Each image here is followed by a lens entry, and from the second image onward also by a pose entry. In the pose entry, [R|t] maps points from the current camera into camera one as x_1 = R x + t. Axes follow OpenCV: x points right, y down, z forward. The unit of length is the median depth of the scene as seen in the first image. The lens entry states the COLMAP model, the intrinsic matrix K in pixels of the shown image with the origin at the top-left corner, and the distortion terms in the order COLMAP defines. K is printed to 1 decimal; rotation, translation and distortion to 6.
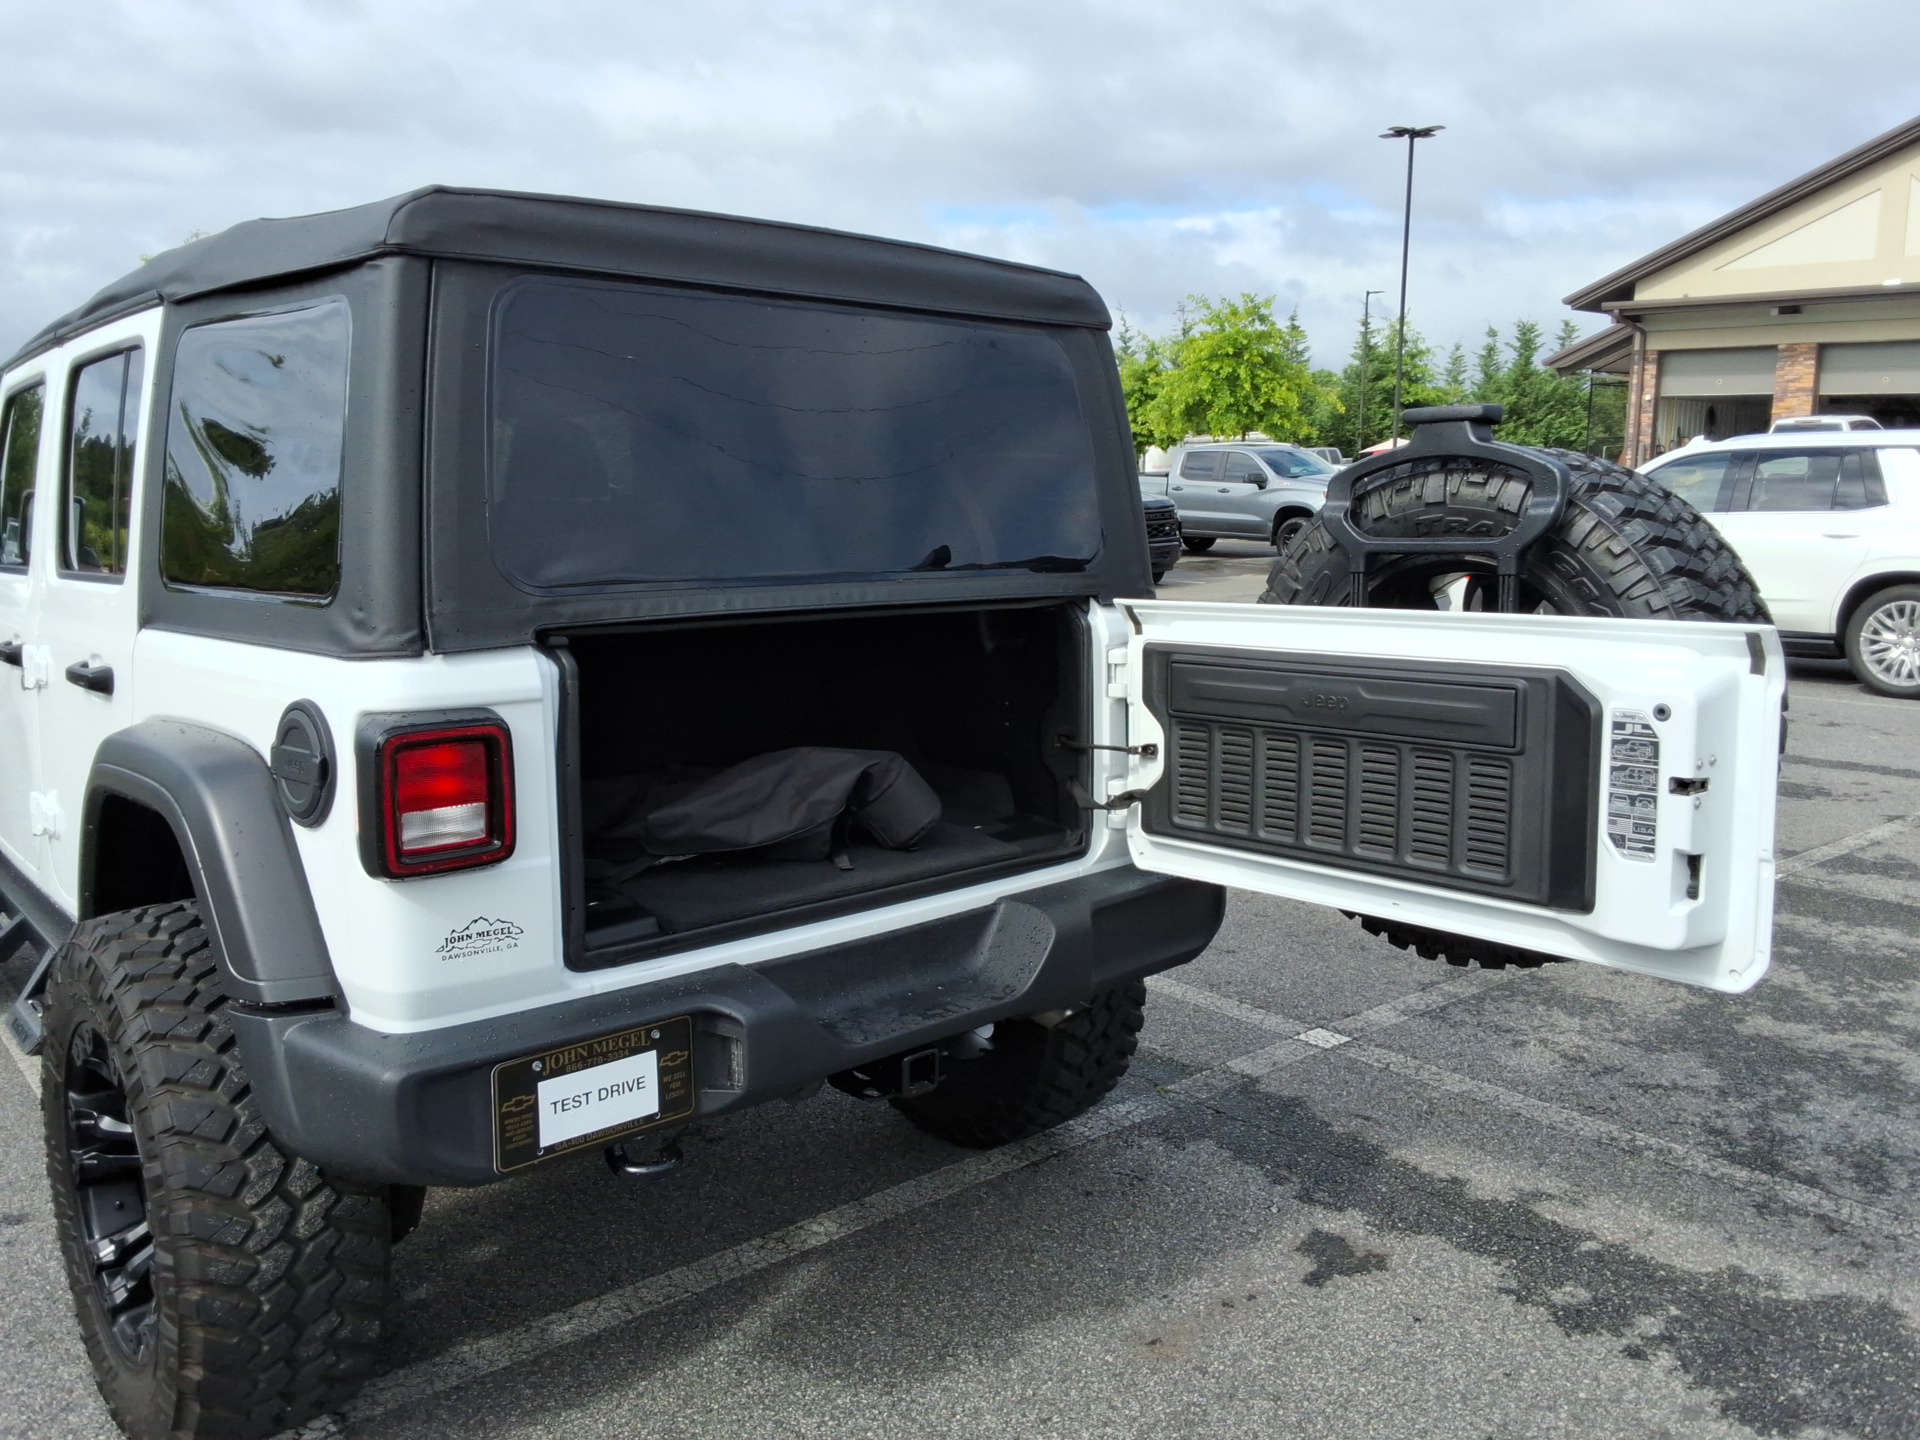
lens RADIAL K [[1540.4, 0, 972.3], [0, 1540.4, 685.0], [0, 0, 1]] dist [0.122930, -0.190904]
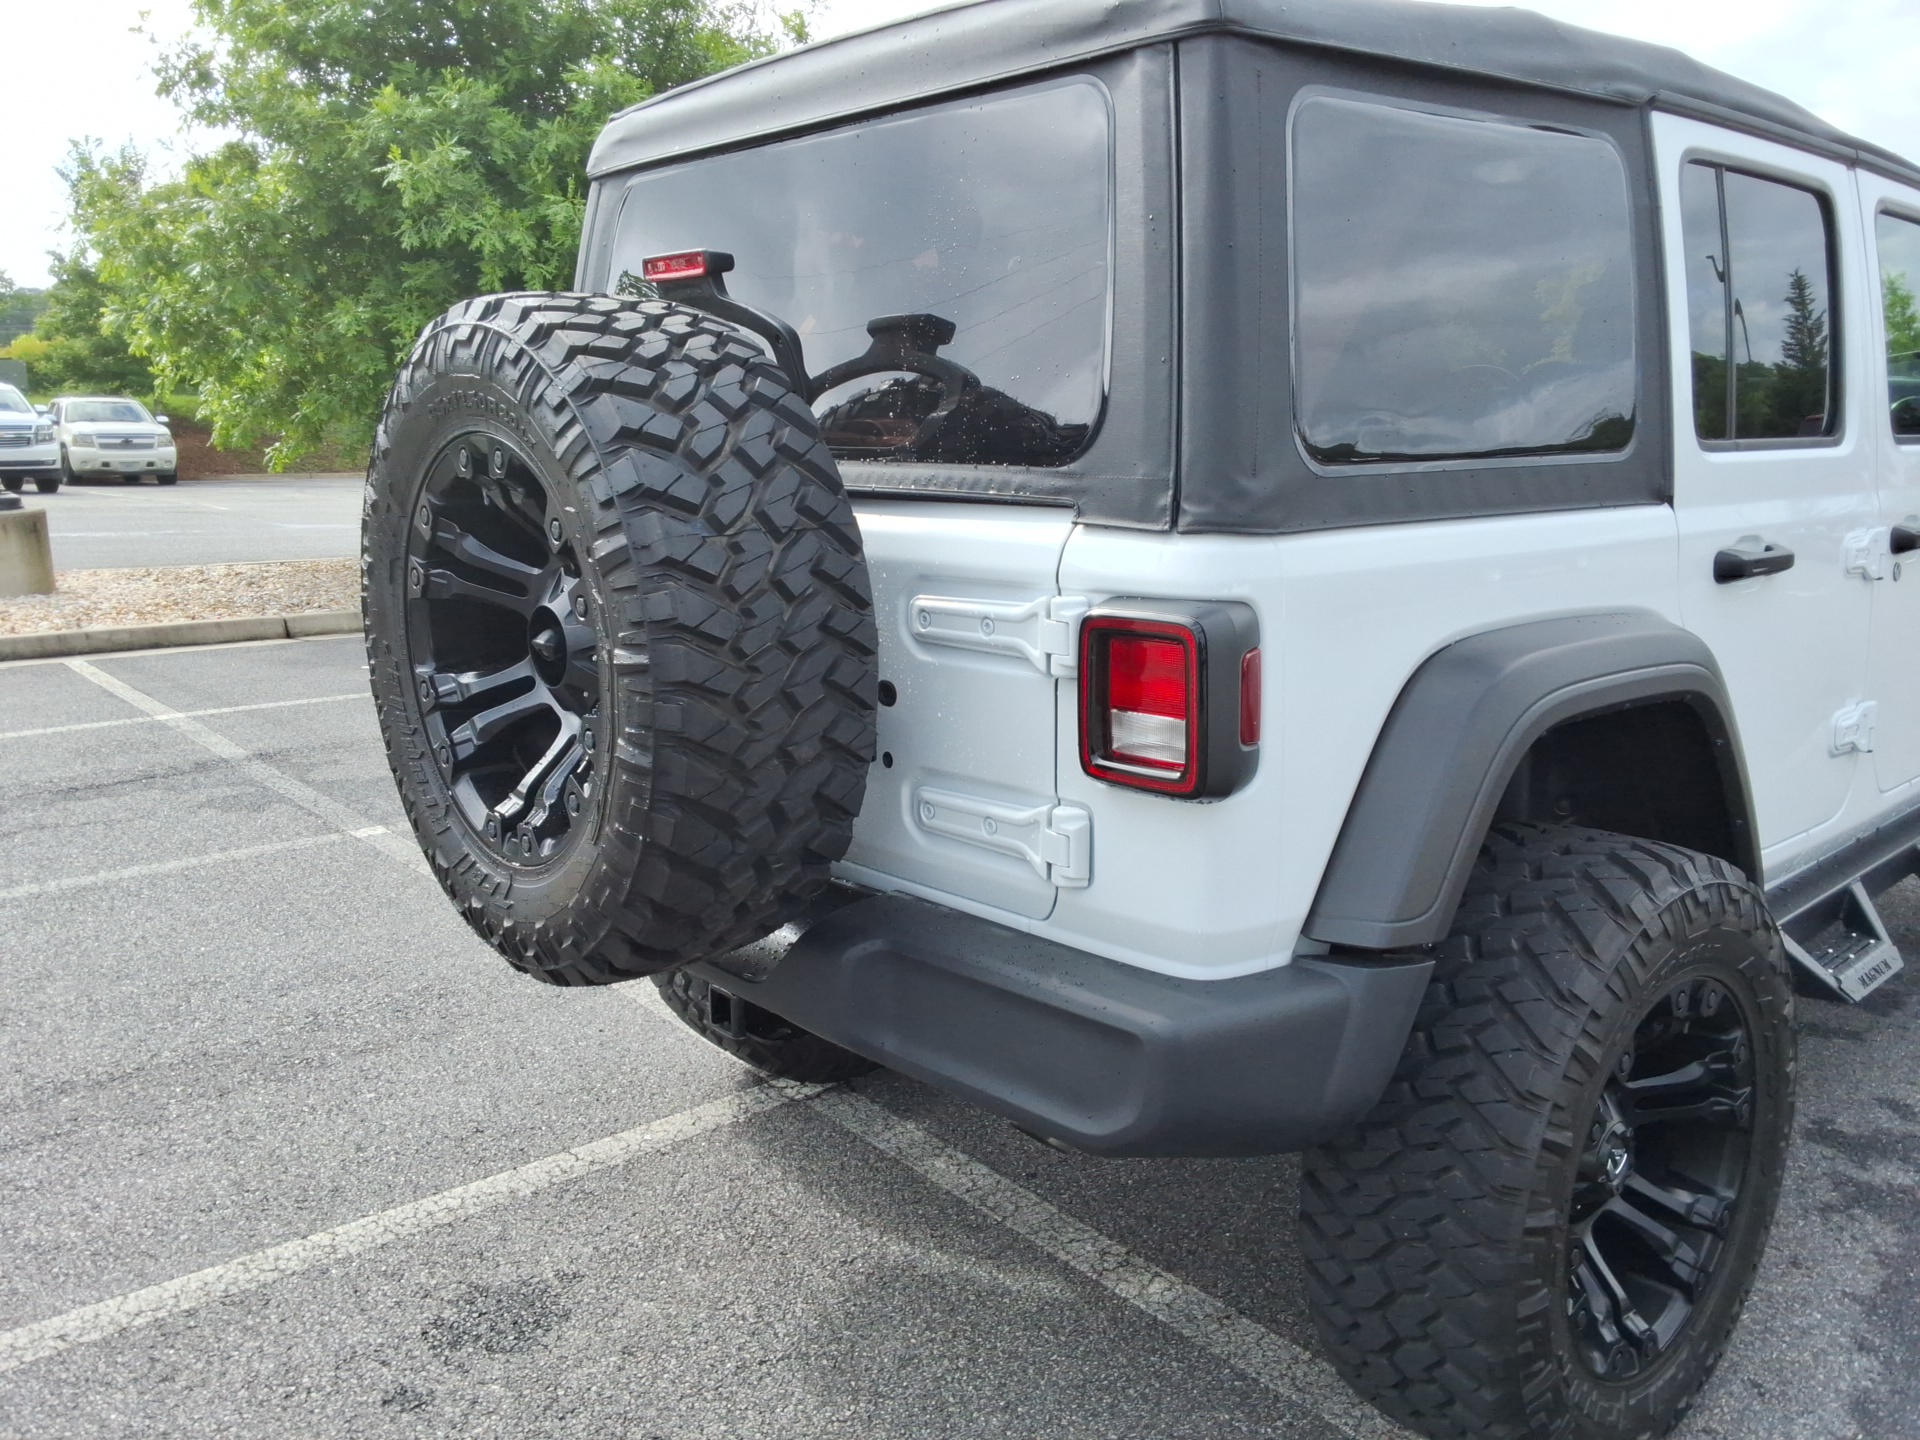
lens RADIAL K [[1540.4, 0, 972.8], [0, 1540.4, 687.0], [0, 0, 1]] dist [0.122930, -0.190904]
pose [[-0.005676, 0.185286, -0.982668, 0.700740], [-0.110354, 0.976566, 0.184773, -0.099419], [0.993876, 0.109490, 0.014904, 0.956296]]
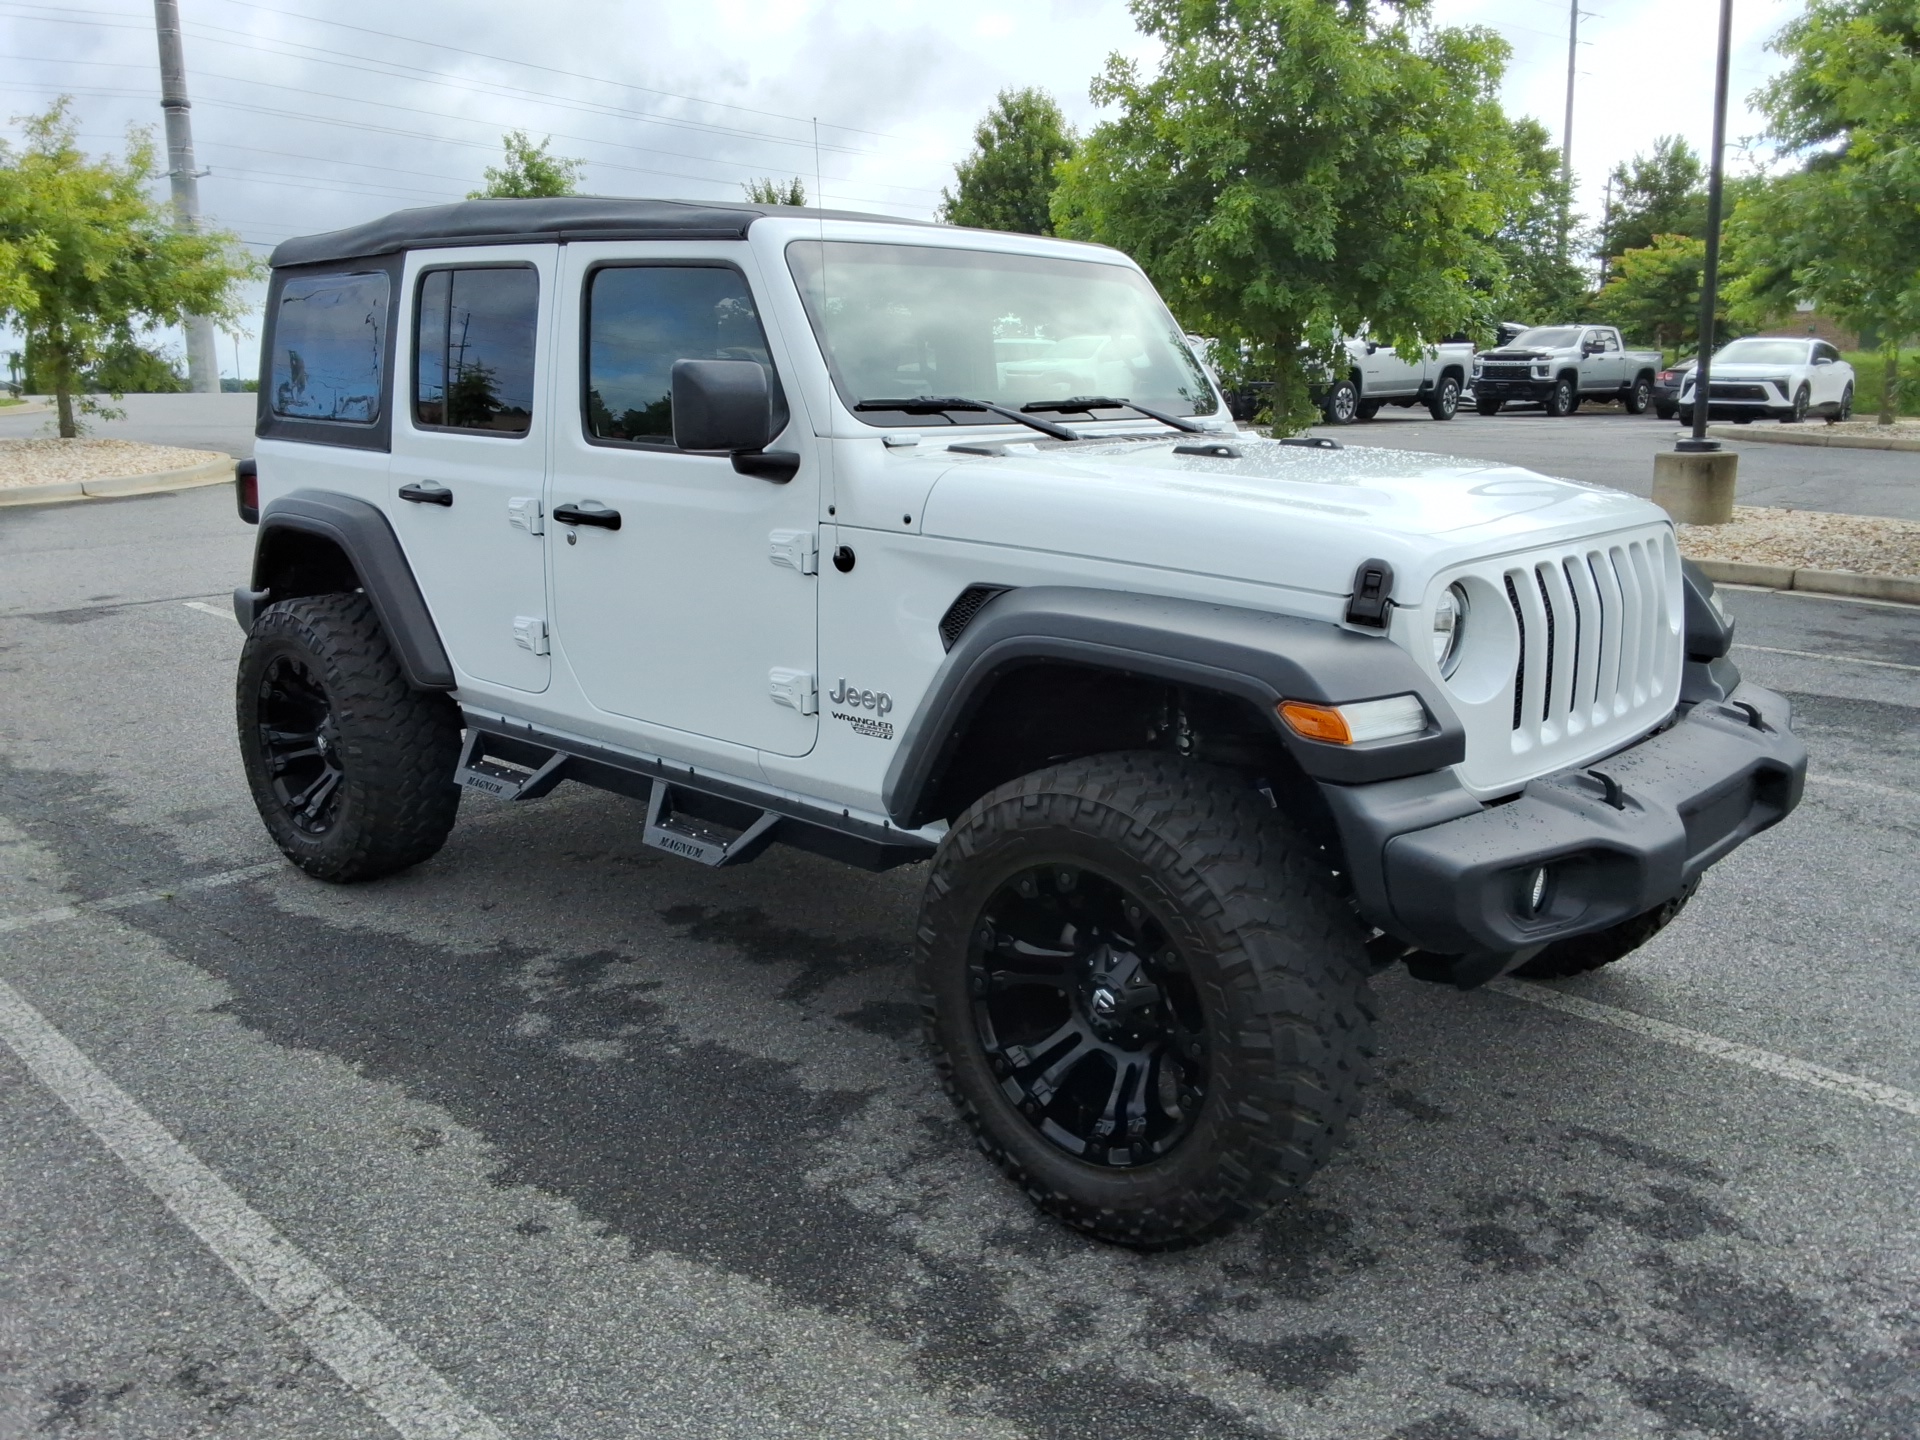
lens RADIAL K [[1540.4, 0, 965.6], [0, 1540.4, 686.3], [0, 0, 1]] dist [0.122930, -0.190904]
pose [[-0.995198, 0.026942, -0.094105, -0.492984], [-0.004929, 0.946361, 0.323075, -0.363164], [0.097762, 0.321987, -0.941683, 2.868917]]
